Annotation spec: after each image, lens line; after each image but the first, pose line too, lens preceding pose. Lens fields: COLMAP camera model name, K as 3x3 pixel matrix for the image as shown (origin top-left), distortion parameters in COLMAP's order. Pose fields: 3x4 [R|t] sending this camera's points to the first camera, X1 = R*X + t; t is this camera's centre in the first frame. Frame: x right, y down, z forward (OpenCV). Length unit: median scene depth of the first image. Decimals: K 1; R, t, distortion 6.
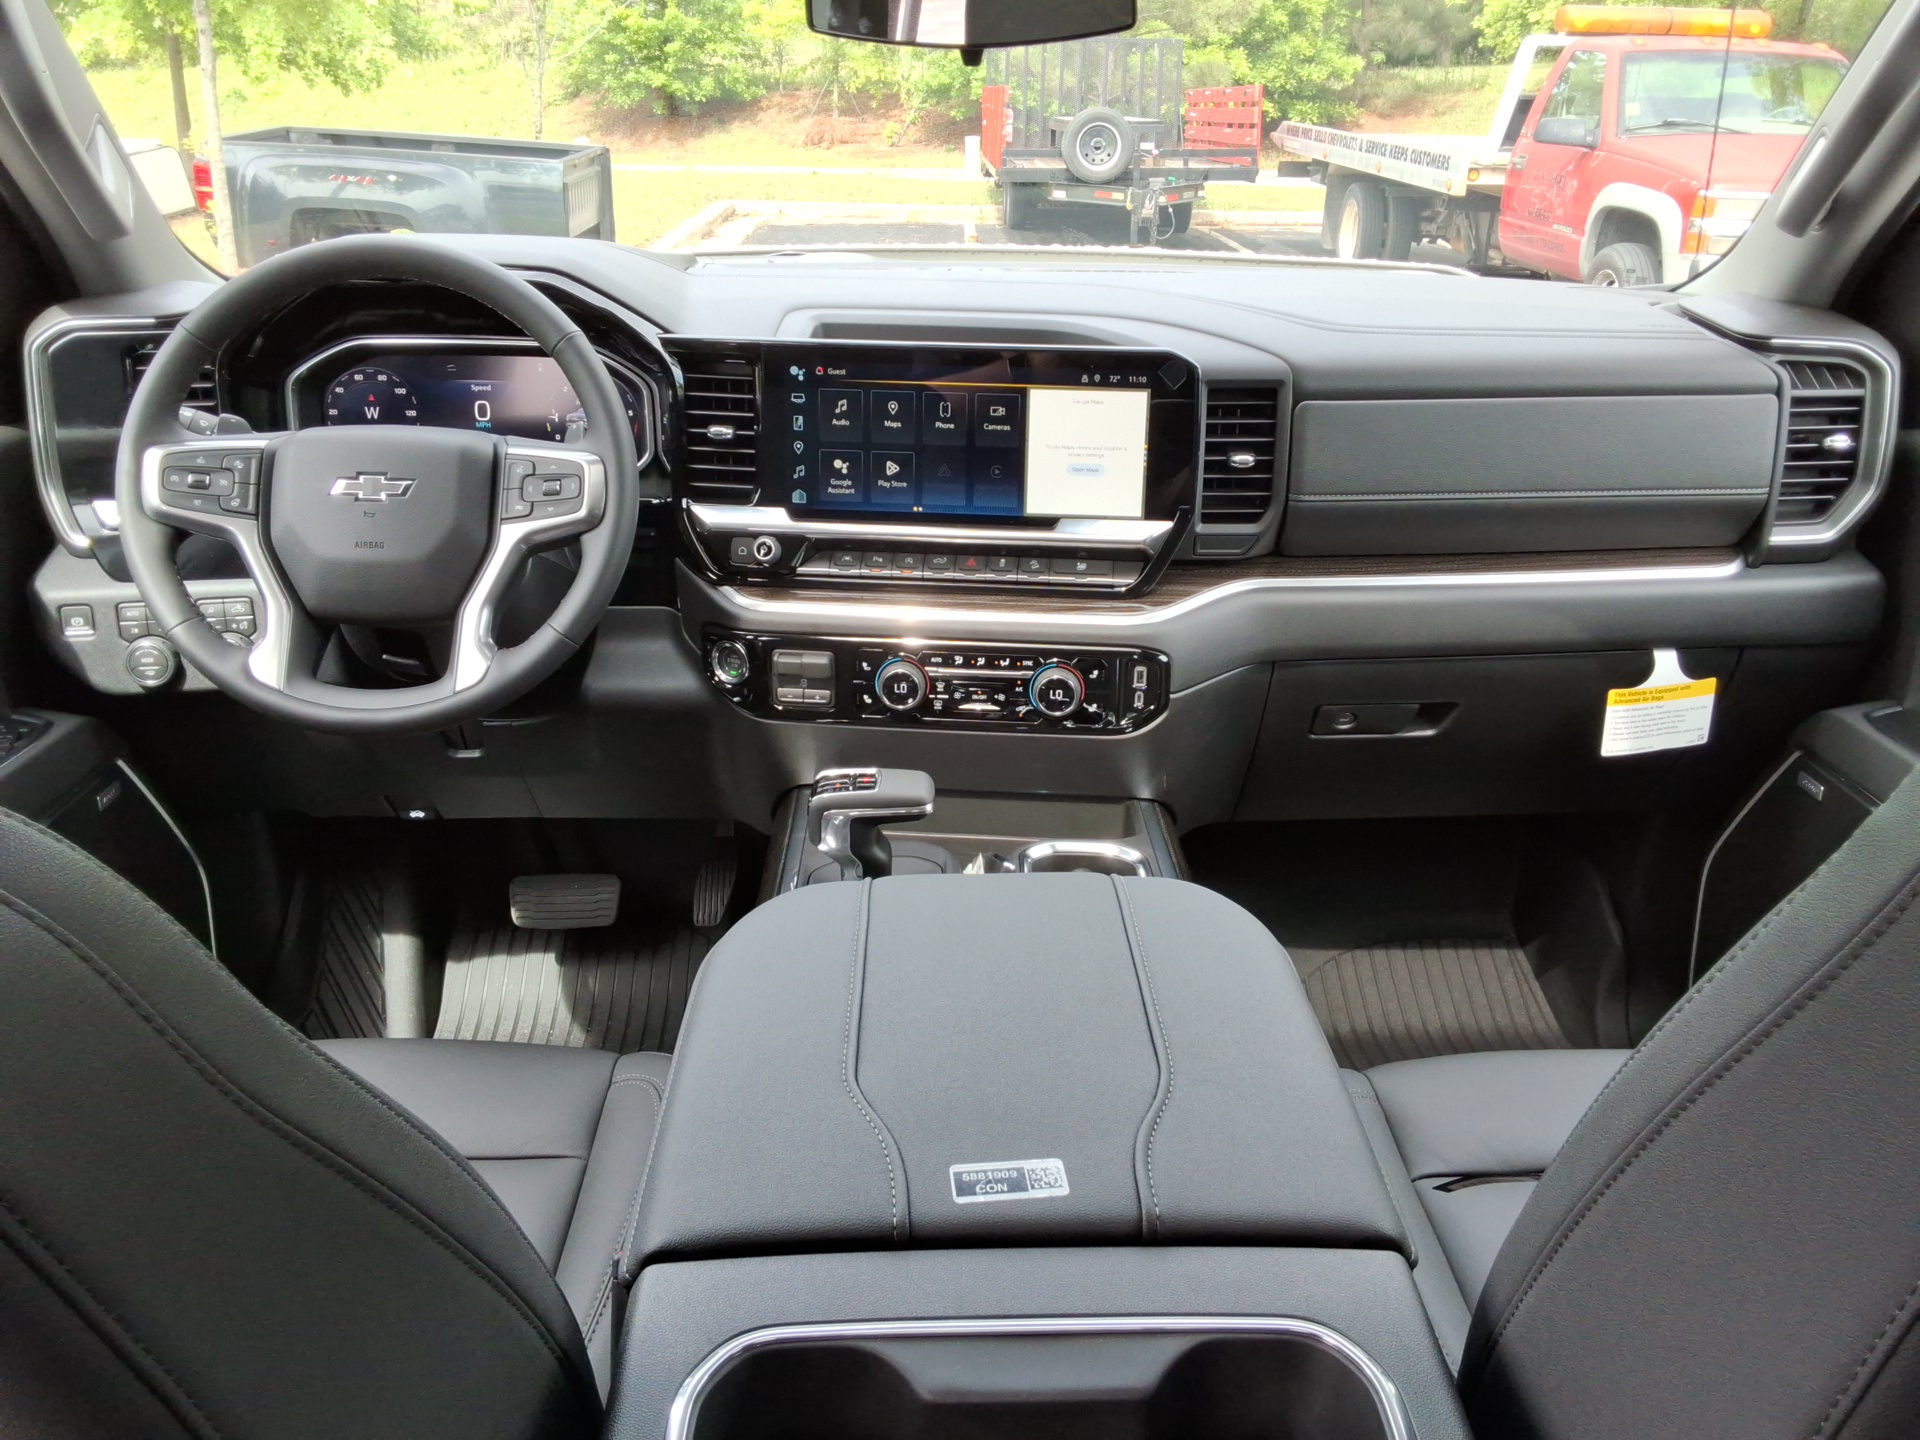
lens RADIAL K [[1527.3, 0, 989.7], [0, 1527.3, 725.7], [0, 0, 1]] dist [0.096037, -0.141725]
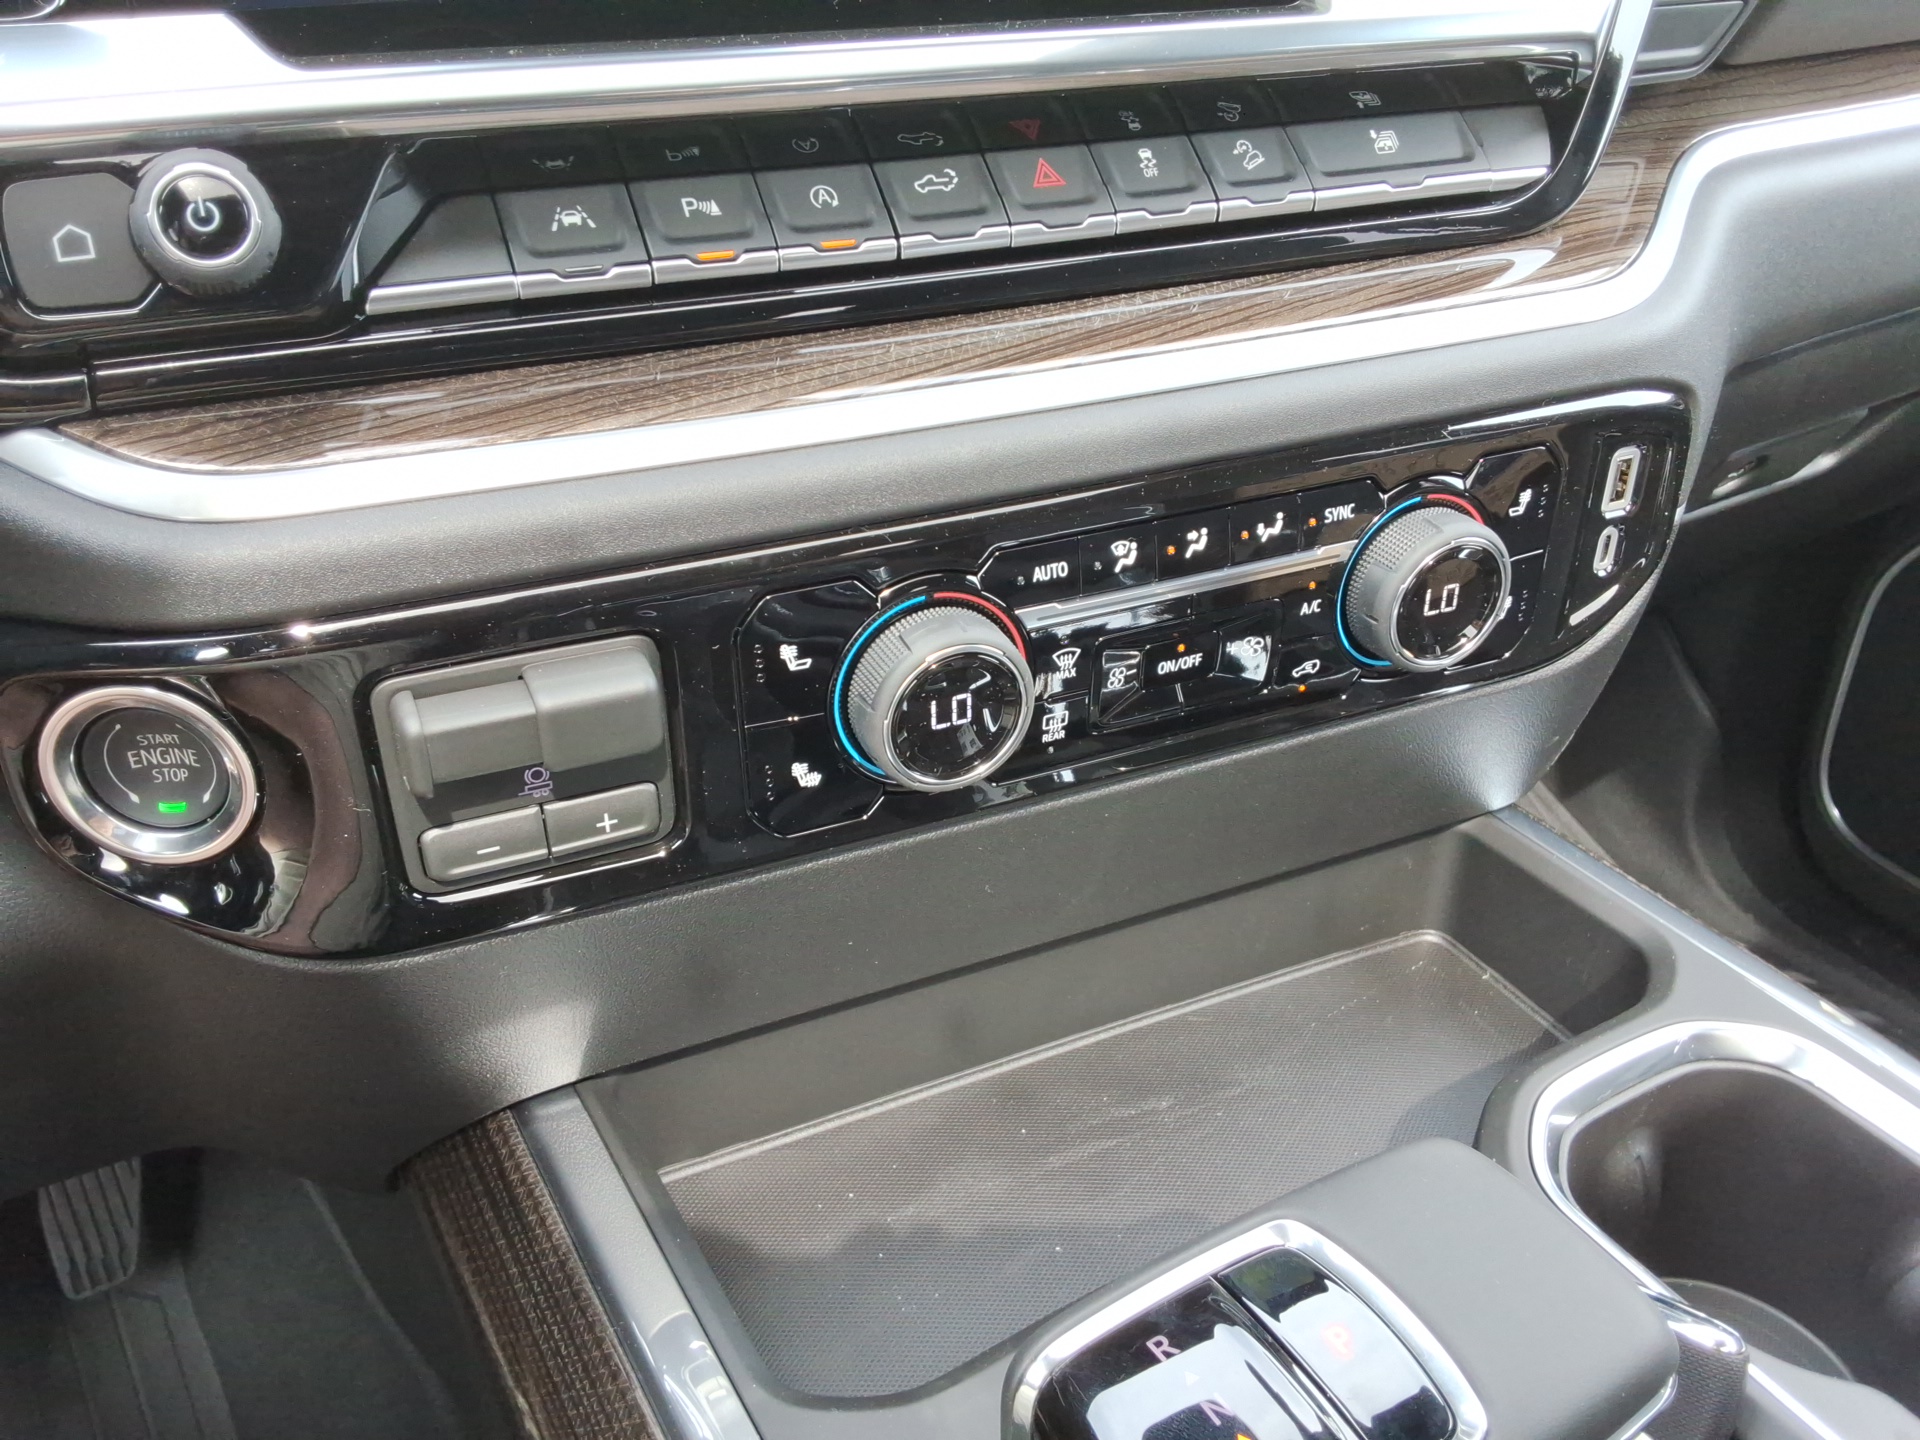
lens RADIAL K [[1527.3, 0, 976.4], [0, 1527.3, 724.1], [0, 0, 1]] dist [0.096037, -0.141725]
pose [[0.873913, -0.259317, 0.411133, -0.160228], [0.179431, 0.958174, 0.222952, -0.078654], [-0.451752, -0.121071, 0.883890, 0.770142]]
